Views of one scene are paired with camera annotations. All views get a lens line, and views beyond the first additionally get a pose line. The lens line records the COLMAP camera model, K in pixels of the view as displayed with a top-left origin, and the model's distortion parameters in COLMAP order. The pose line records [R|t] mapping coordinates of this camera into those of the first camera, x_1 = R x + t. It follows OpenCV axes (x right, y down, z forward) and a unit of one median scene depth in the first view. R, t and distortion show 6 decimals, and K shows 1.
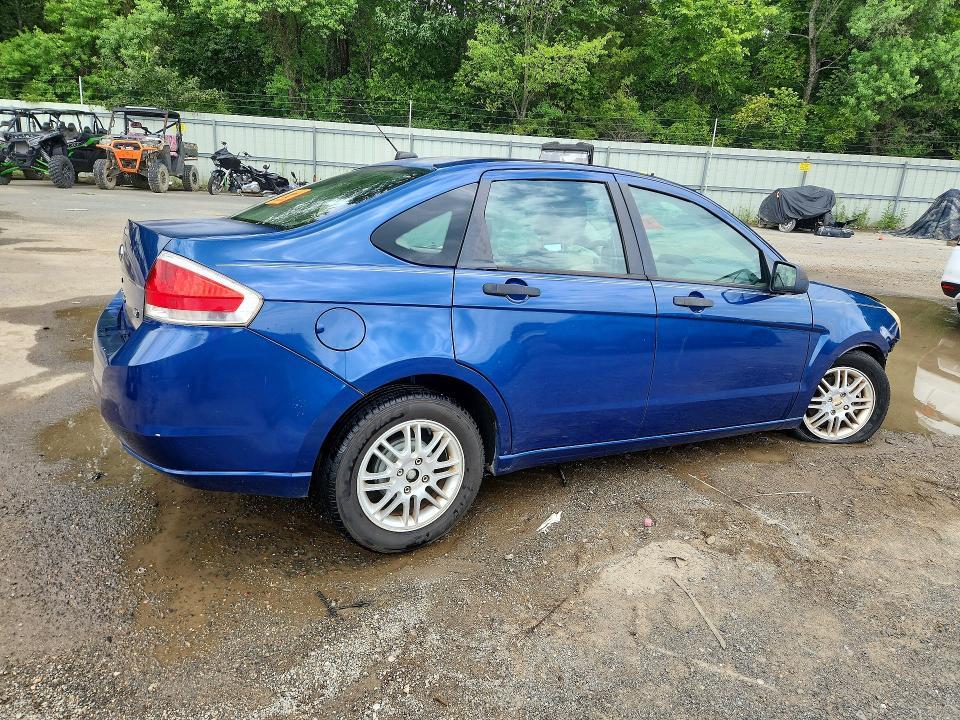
lens RADIAL K [[706.8, 0, 480.7], [0, 706.8, 343.1], [0, 0, 1]] dist [0.076946, -0.085347]
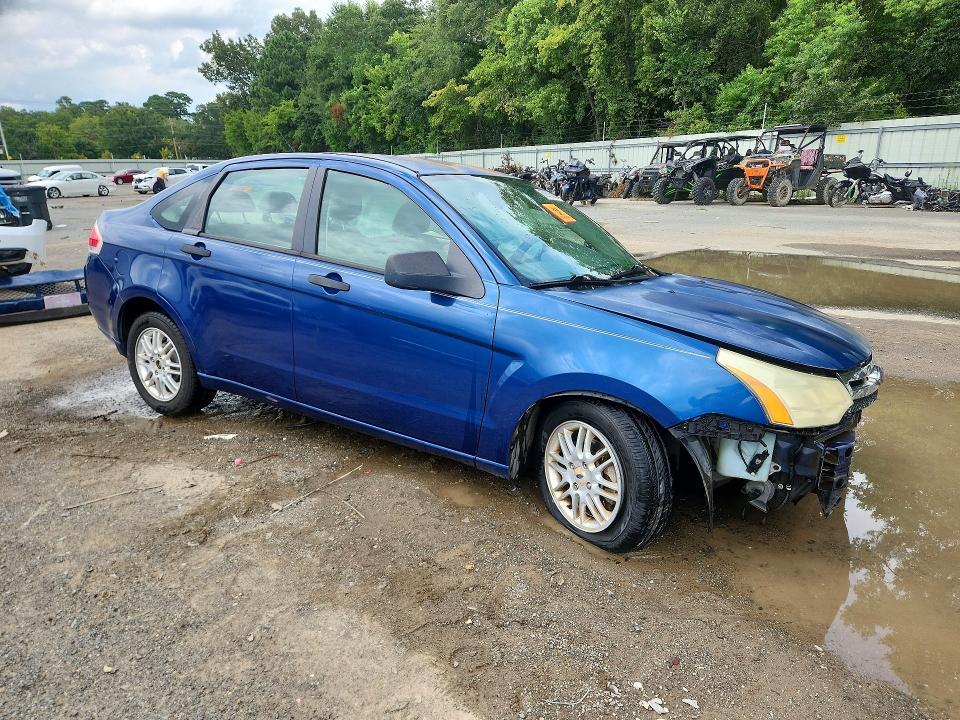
lens RADIAL K [[706.8, 0, 480.7], [0, 706.8, 343.1], [0, 0, 1]] dist [0.076946, -0.085347]
pose [[0.454680, 0.143784, -0.878973, 0.278764], [-0.171528, 0.982545, 0.071998, -0.018530], [0.873982, 0.118032, 0.471406, 0.163743]]
